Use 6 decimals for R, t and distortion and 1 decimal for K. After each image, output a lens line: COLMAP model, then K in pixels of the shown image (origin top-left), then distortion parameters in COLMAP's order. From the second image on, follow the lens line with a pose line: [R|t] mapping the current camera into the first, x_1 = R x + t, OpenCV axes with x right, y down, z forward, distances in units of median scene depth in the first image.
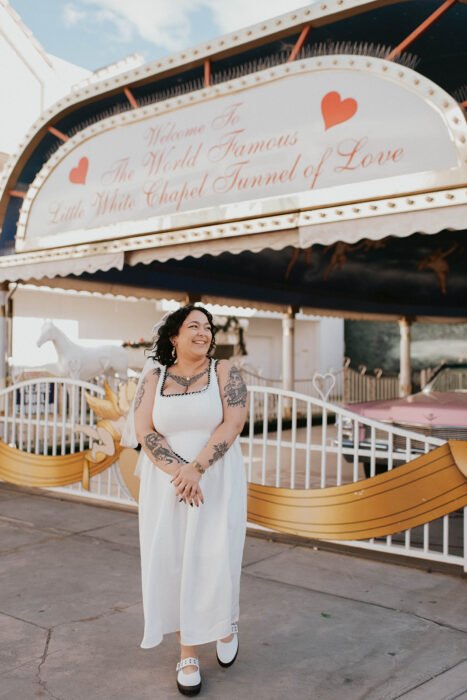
lens RADIAL K [[707.9, 0, 233.5], [0, 707.9, 350.0], [0, 0, 1]] dist [-0.002093, 0.005060]
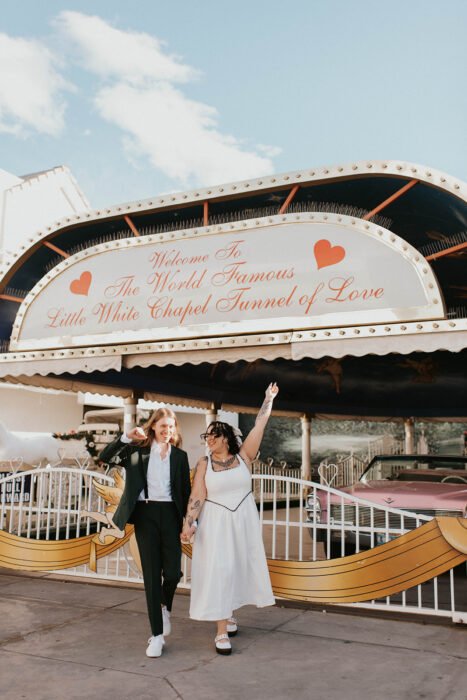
lens RADIAL K [[695.8, 0, 233.5], [0, 695.8, 350.0], [0, 0, 1]] dist [0.001323, -0.006432]
pose [[0.980350, 0.035043, 0.194126, -0.217154], [-0.009268, 0.991190, -0.132123, -0.001620], [-0.197046, 0.127727, 0.972038, -0.135737]]
